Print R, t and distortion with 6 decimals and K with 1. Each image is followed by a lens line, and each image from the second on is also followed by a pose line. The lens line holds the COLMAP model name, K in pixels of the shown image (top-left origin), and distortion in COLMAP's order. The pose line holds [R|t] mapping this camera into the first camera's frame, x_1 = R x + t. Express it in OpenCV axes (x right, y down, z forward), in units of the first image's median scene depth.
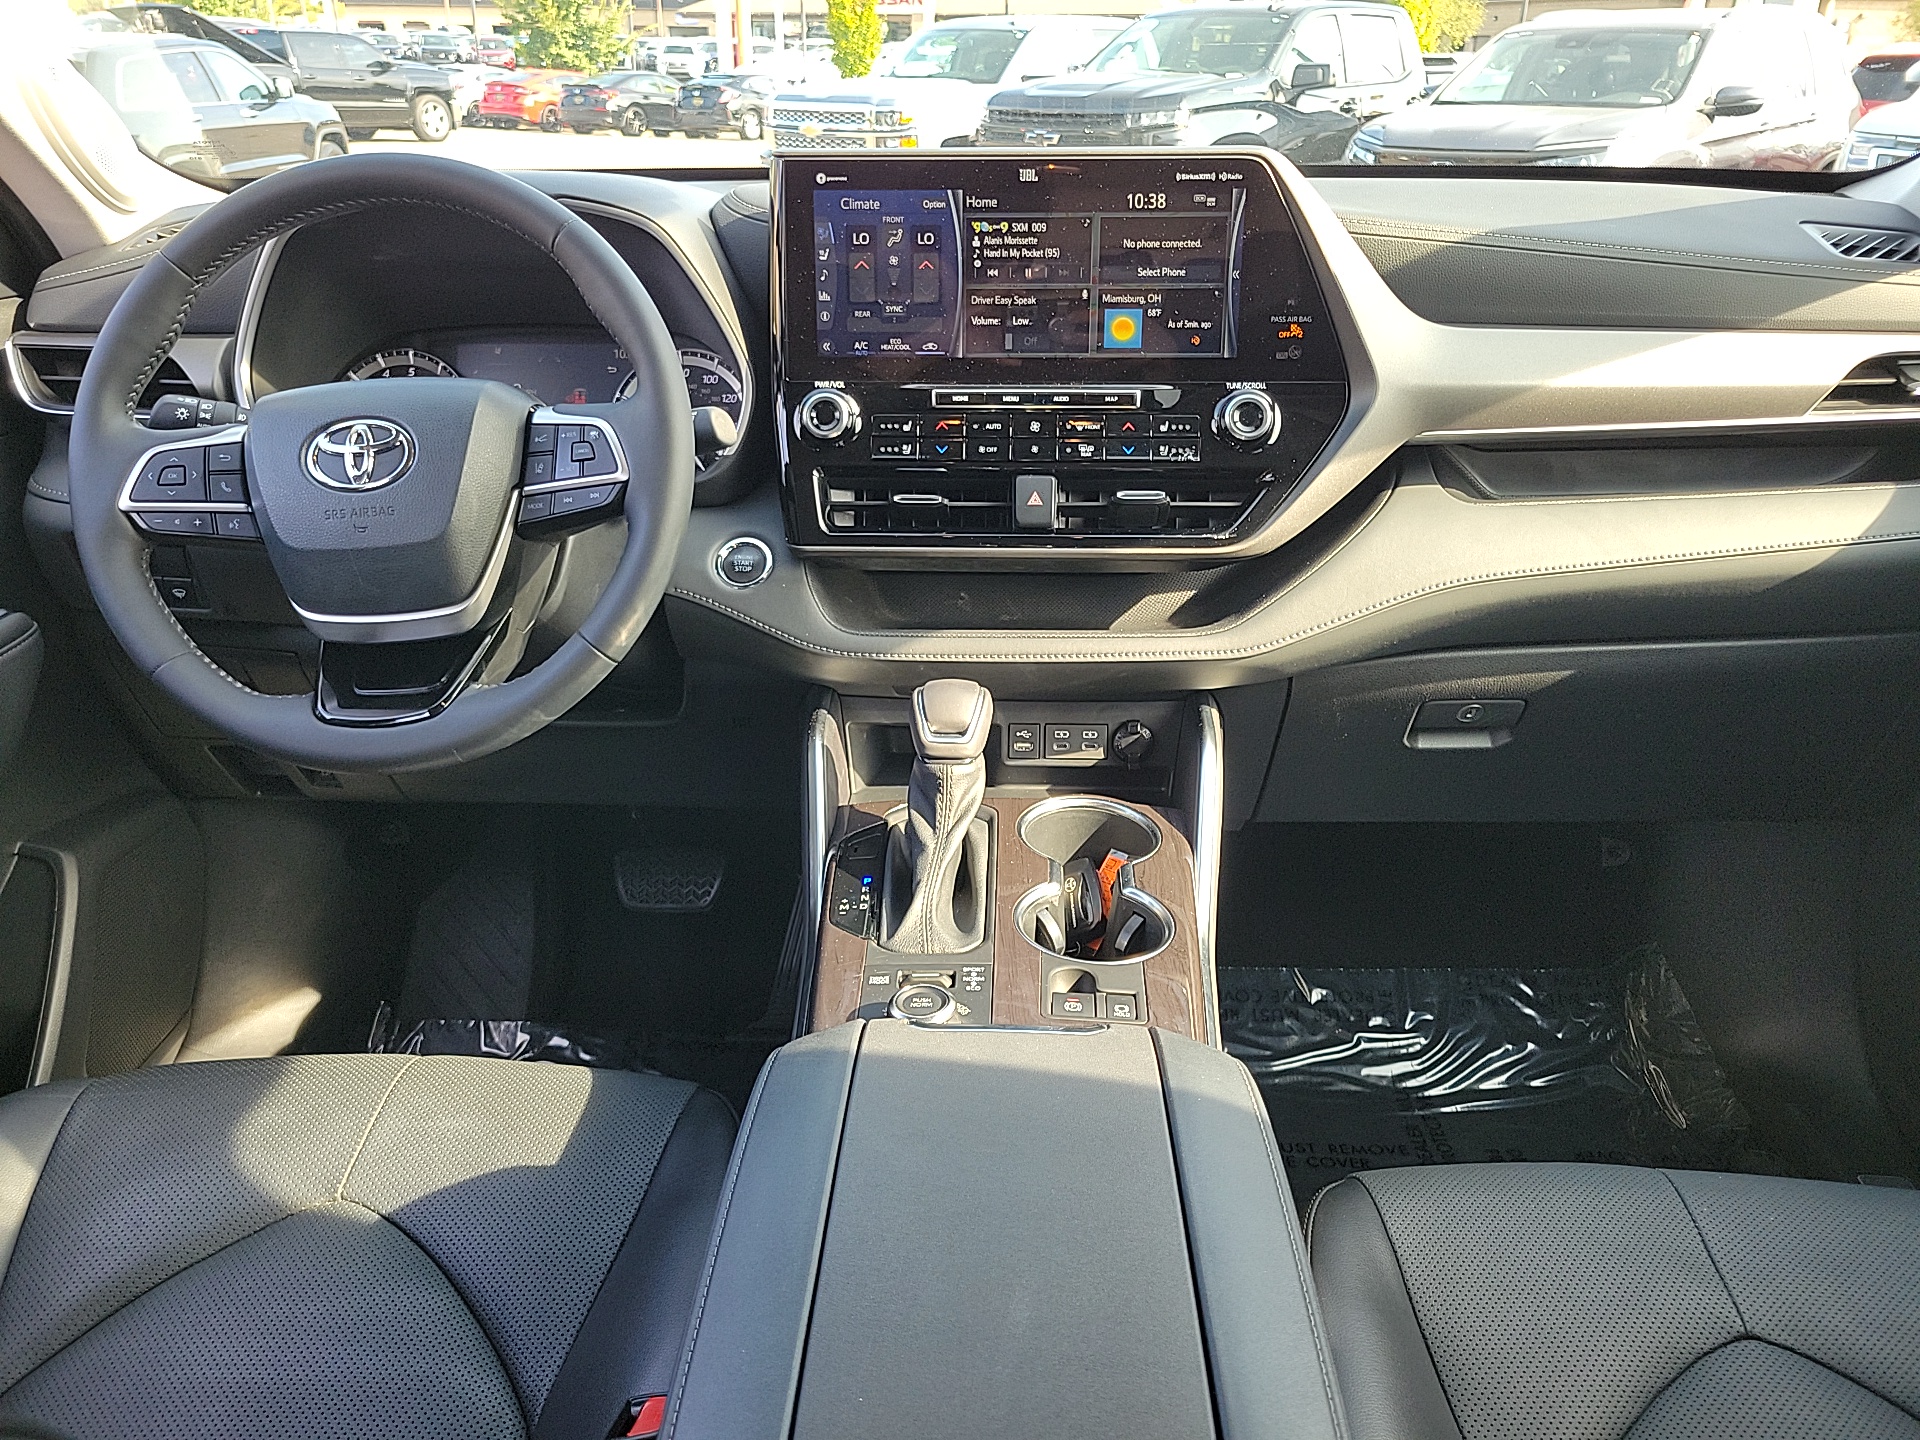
lens RADIAL K [[1485.9, 0, 959.1], [0, 1485.9, 749.5], [0, 0, 1]] dist [0.047261, -0.044847]
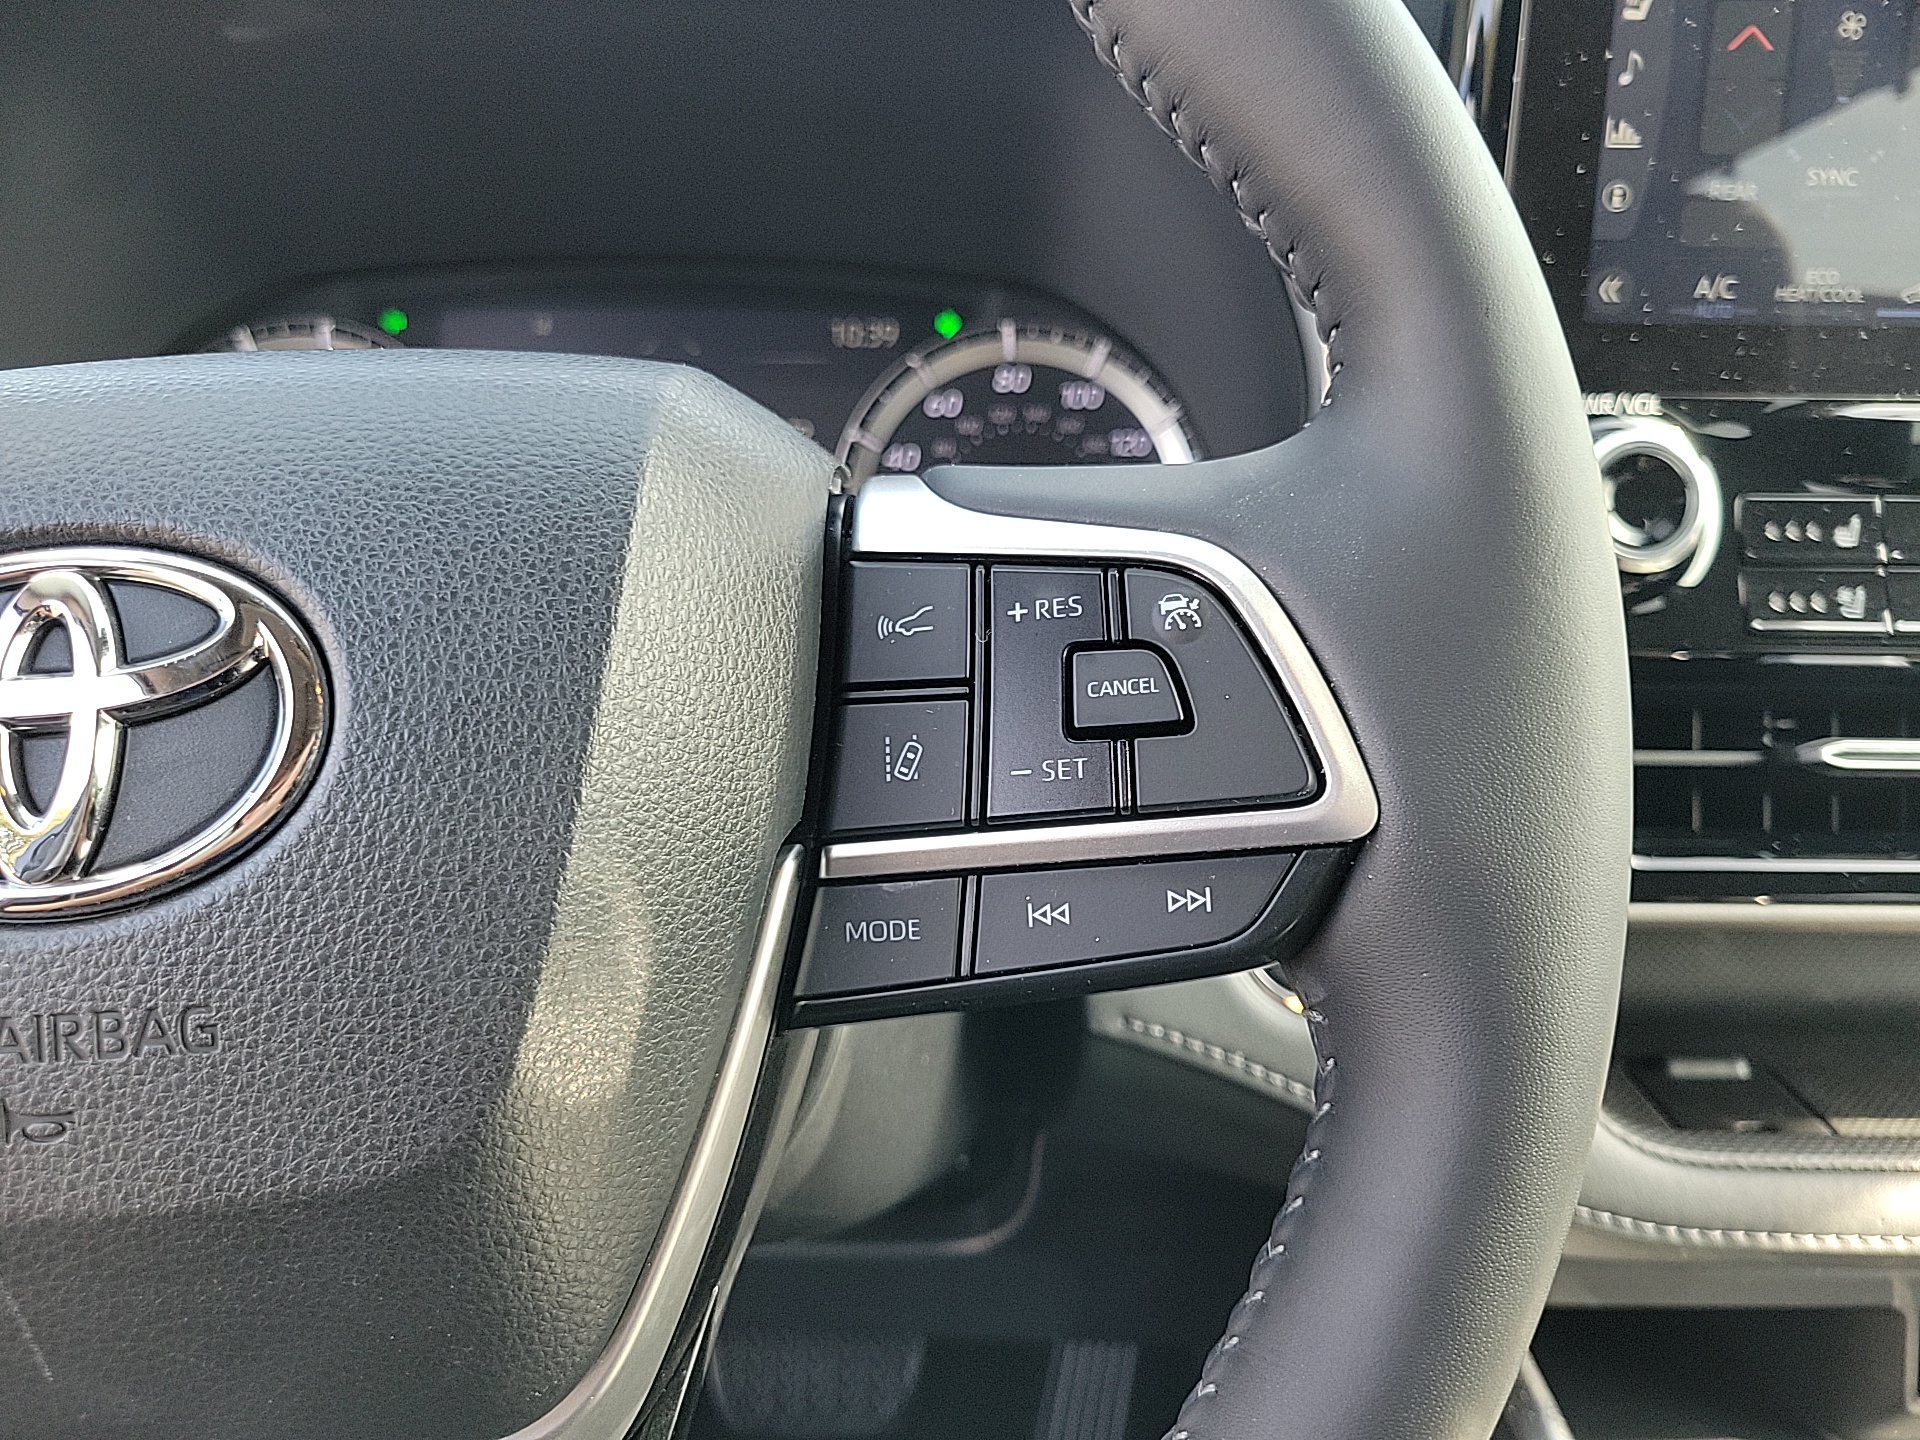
lens RADIAL K [[1485.9, 0, 968.5], [0, 1485.9, 732.3], [0, 0, 1]] dist [0.047261, -0.044847]
pose [[0.998521, -0.000439, 0.054363, -0.248935], [0.002673, 0.999155, -0.041023, -0.161053], [-0.054299, 0.041108, 0.997678, 0.686345]]
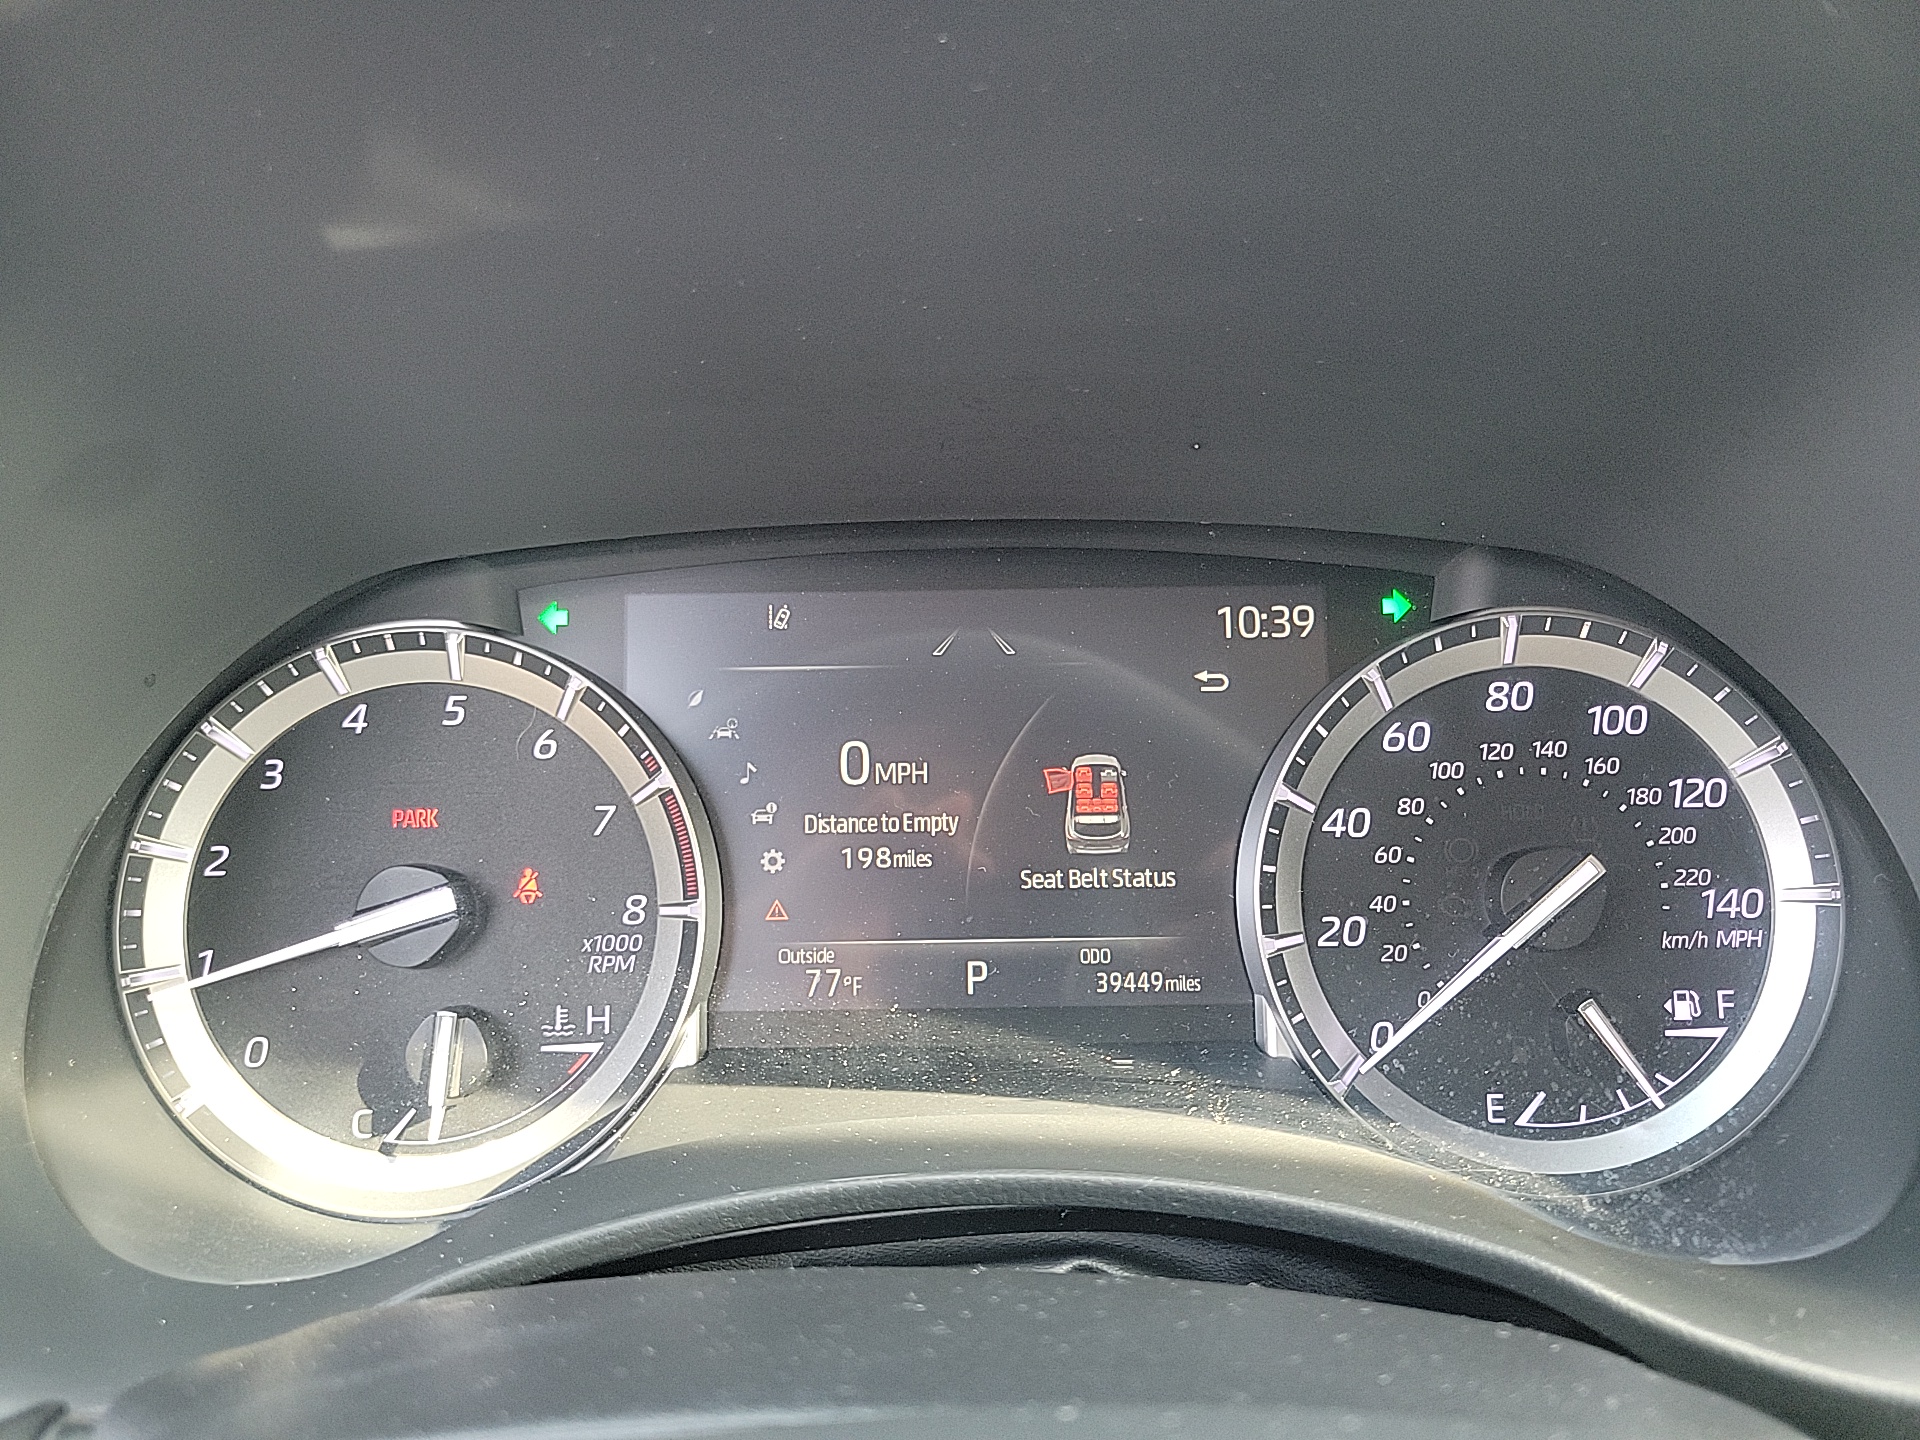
lens RADIAL K [[1485.9, 0, 961.1], [0, 1485.9, 769.5], [0, 0, 1]] dist [0.047261, -0.044847]
pose [[0.998291, -0.021707, 0.054267, -0.335241], [0.023881, 0.998925, -0.039737, -0.262980], [-0.053346, 0.040965, 0.997736, 0.845787]]
